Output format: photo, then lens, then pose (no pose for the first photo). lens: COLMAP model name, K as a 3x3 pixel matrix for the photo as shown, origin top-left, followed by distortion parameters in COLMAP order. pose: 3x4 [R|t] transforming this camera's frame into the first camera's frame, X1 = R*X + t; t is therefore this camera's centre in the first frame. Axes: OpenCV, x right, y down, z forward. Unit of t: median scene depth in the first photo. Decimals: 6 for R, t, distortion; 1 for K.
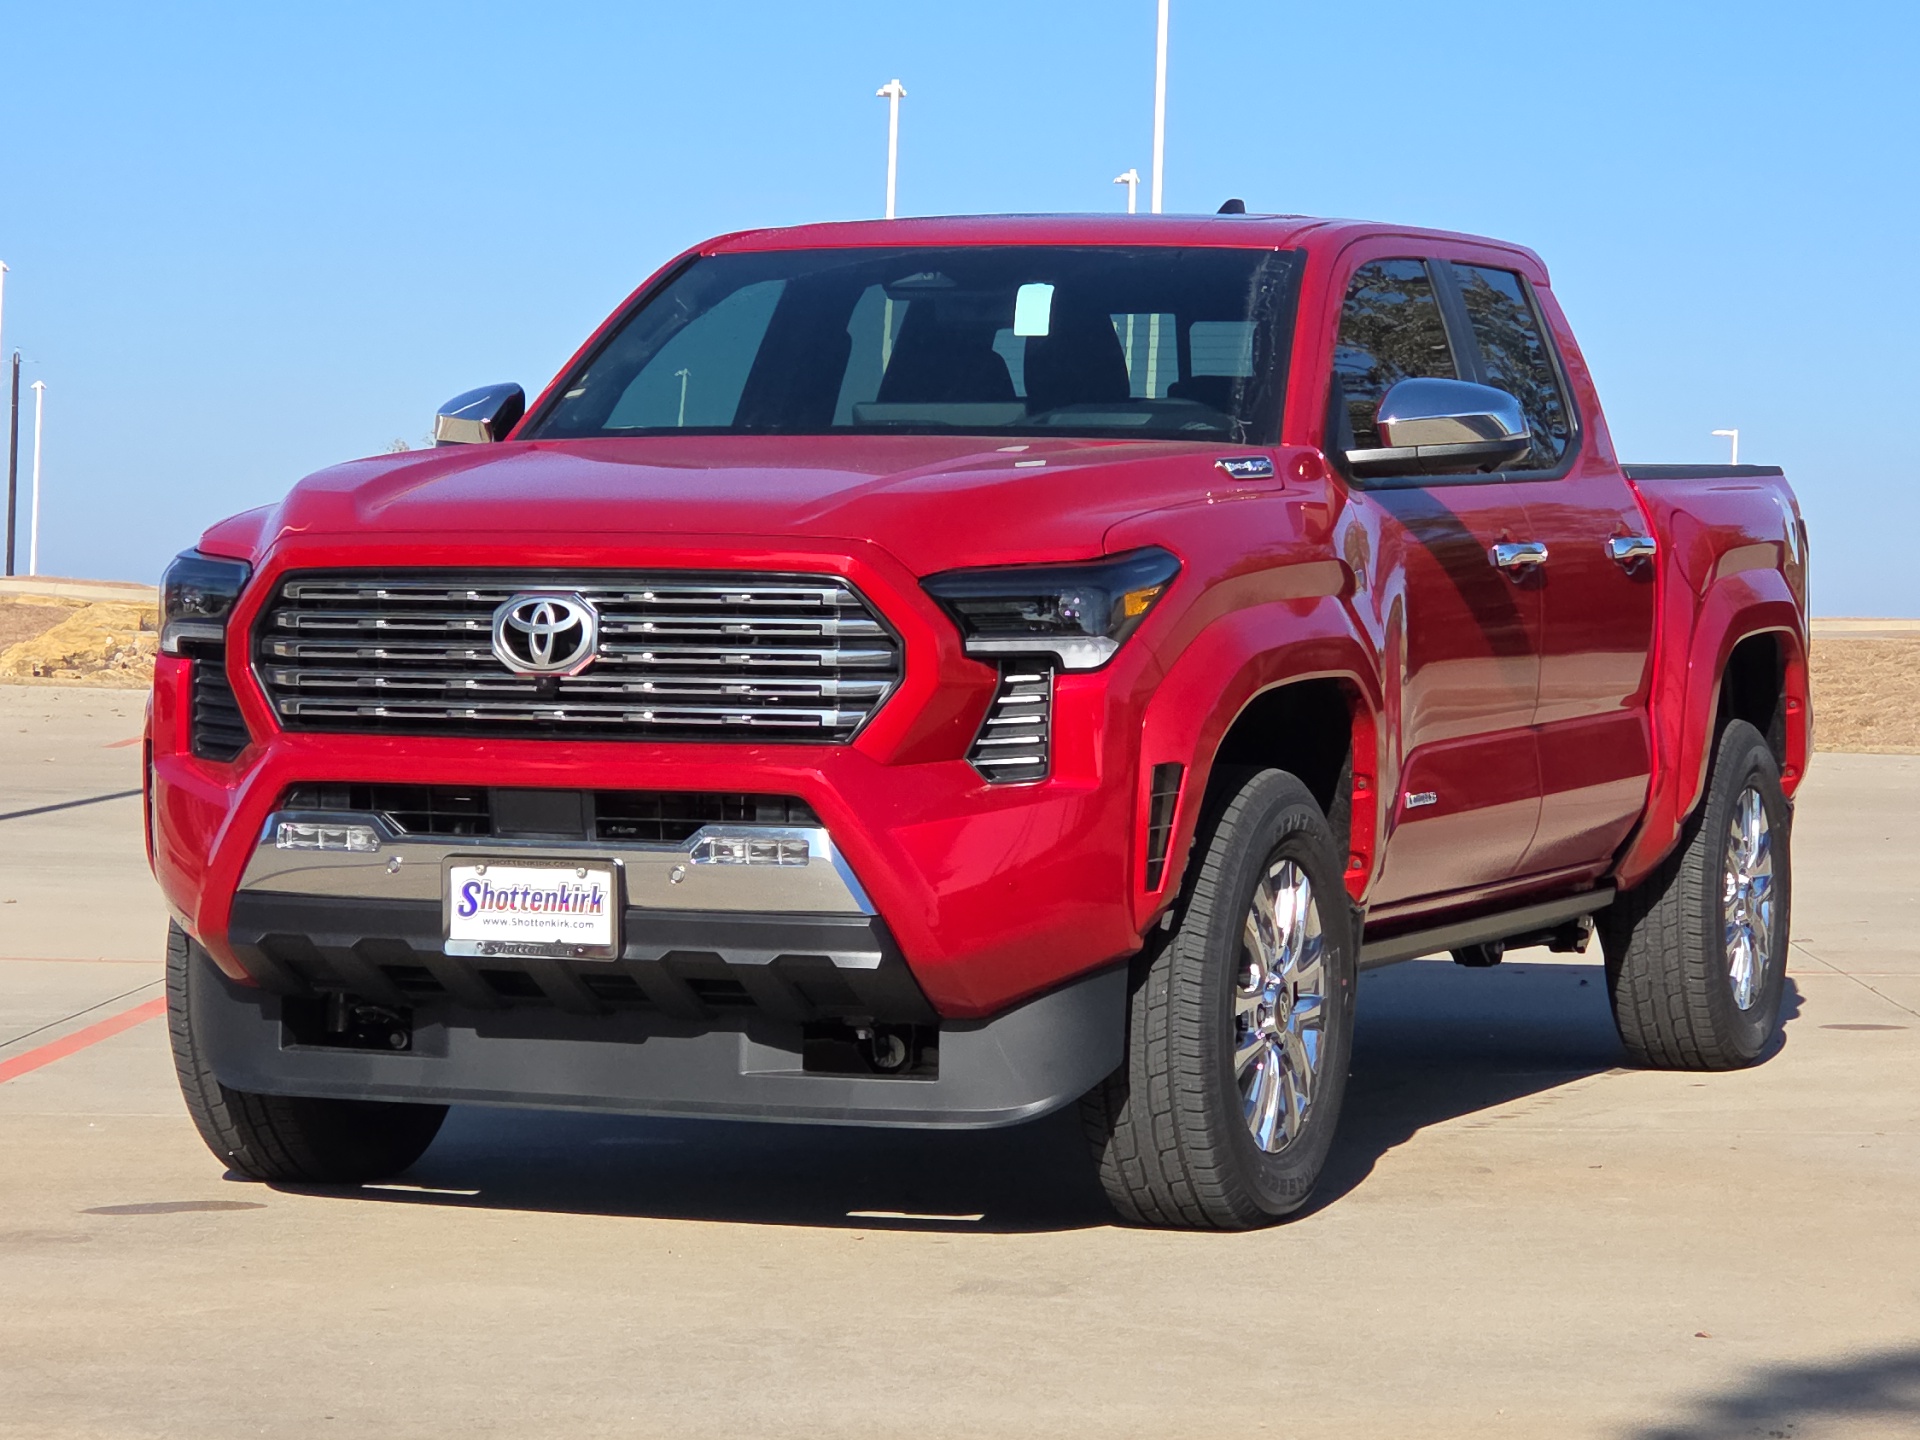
lens RADIAL K [[4967.2, 0, 960.2], [0, 4967.2, 718.0], [0, 0, 1]] dist [-0.371420, 0.000000]
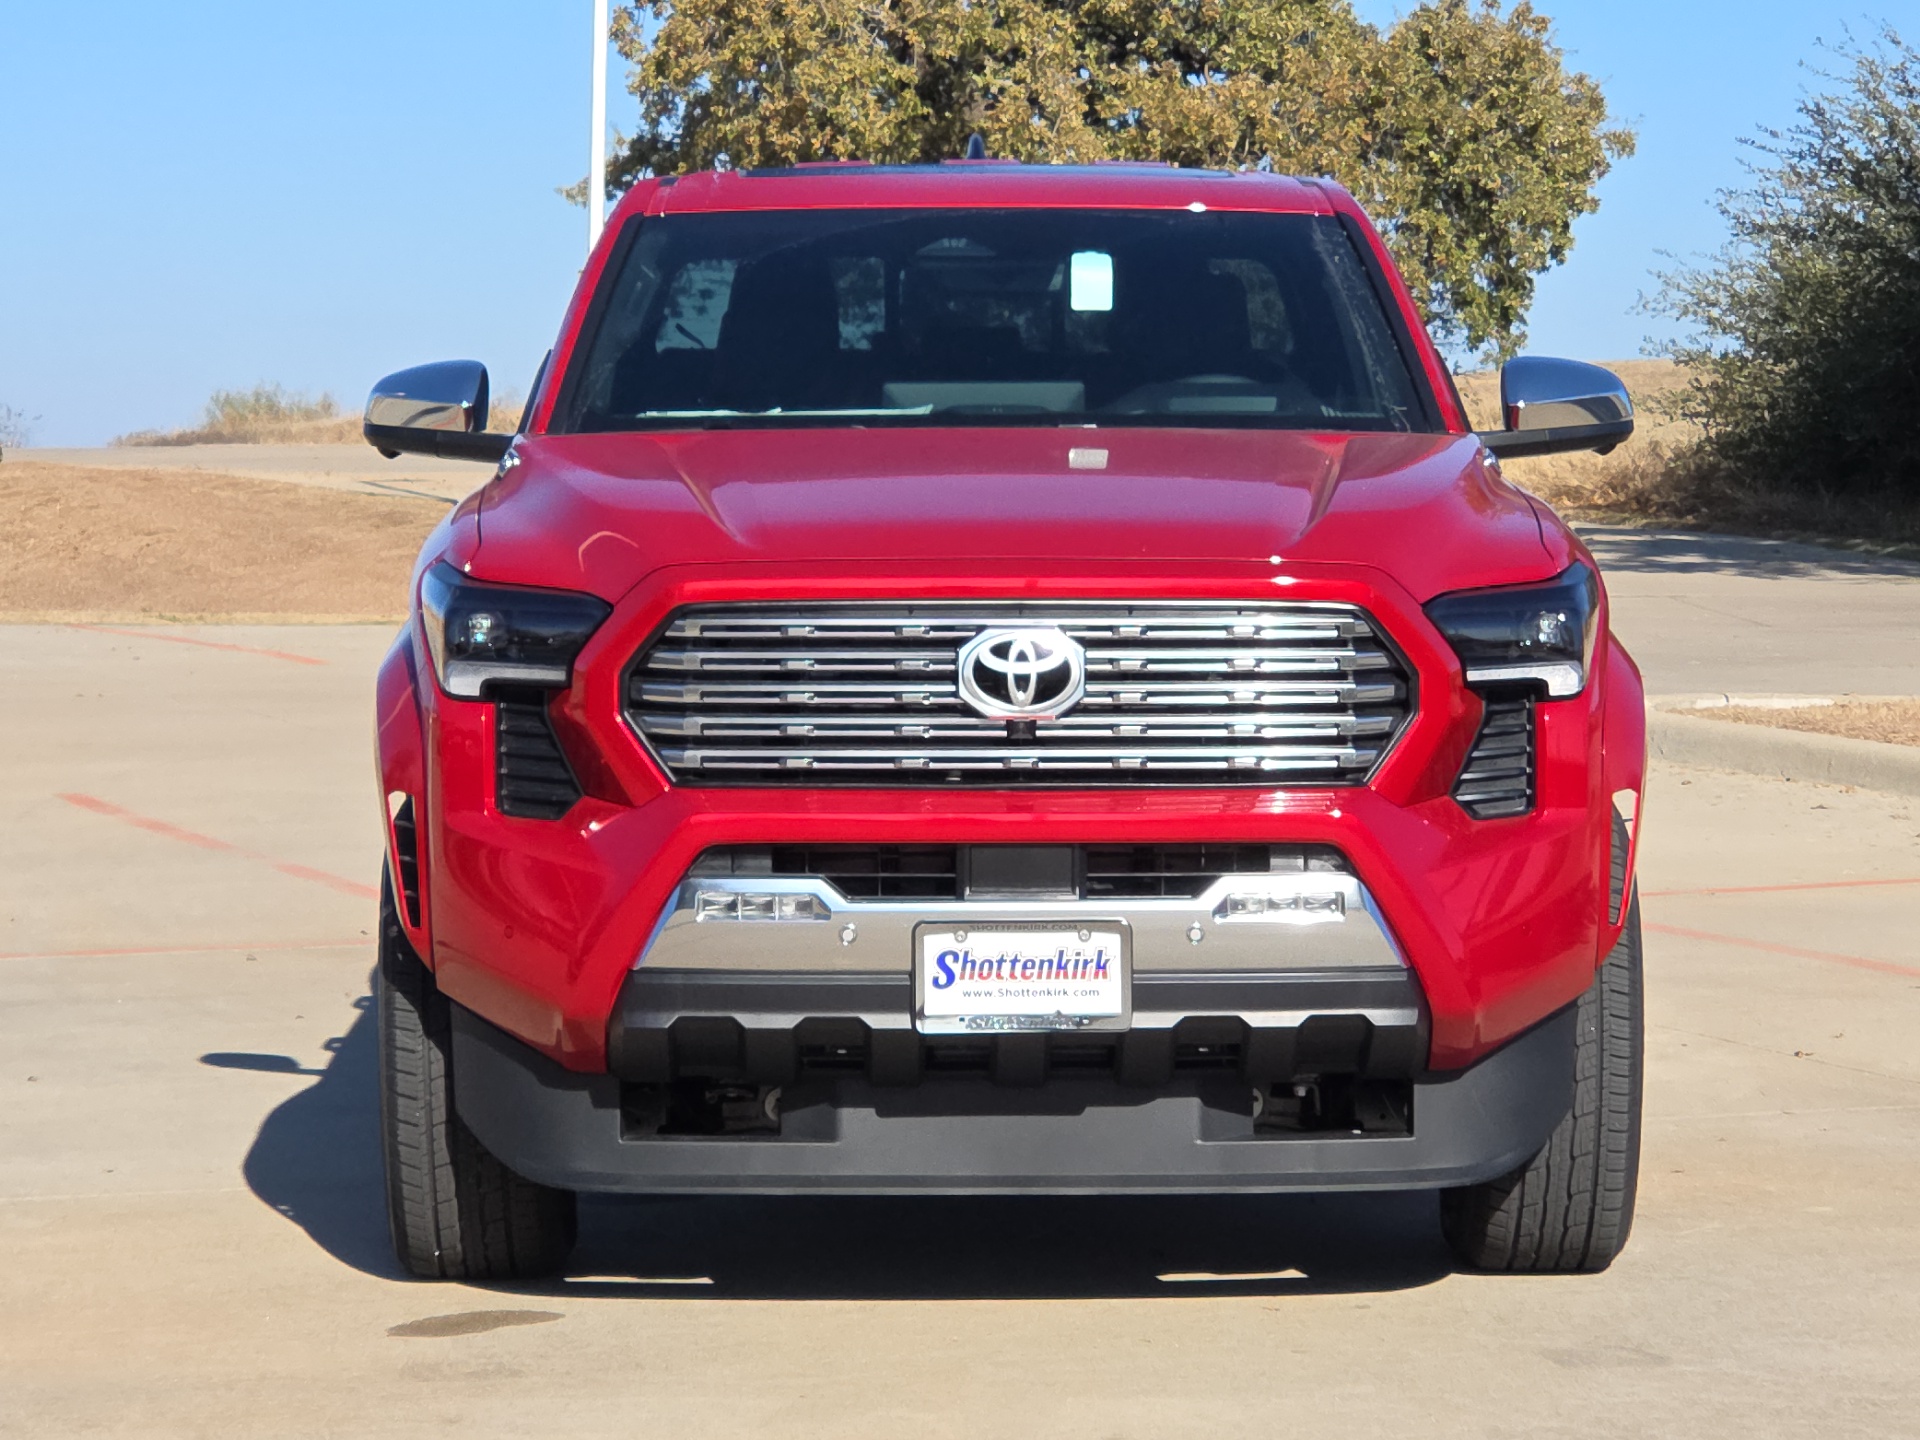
lens RADIAL K [[5398.1, 0, 960.3], [0, 5398.1, 721.6], [0, 0, 1]] dist [-0.618124, 0.000000]
pose [[0.944173, -0.030052, 0.328076, -0.417810], [0.021577, 0.999334, 0.029442, -0.037372], [-0.328742, -0.020719, 0.944192, 0.073139]]
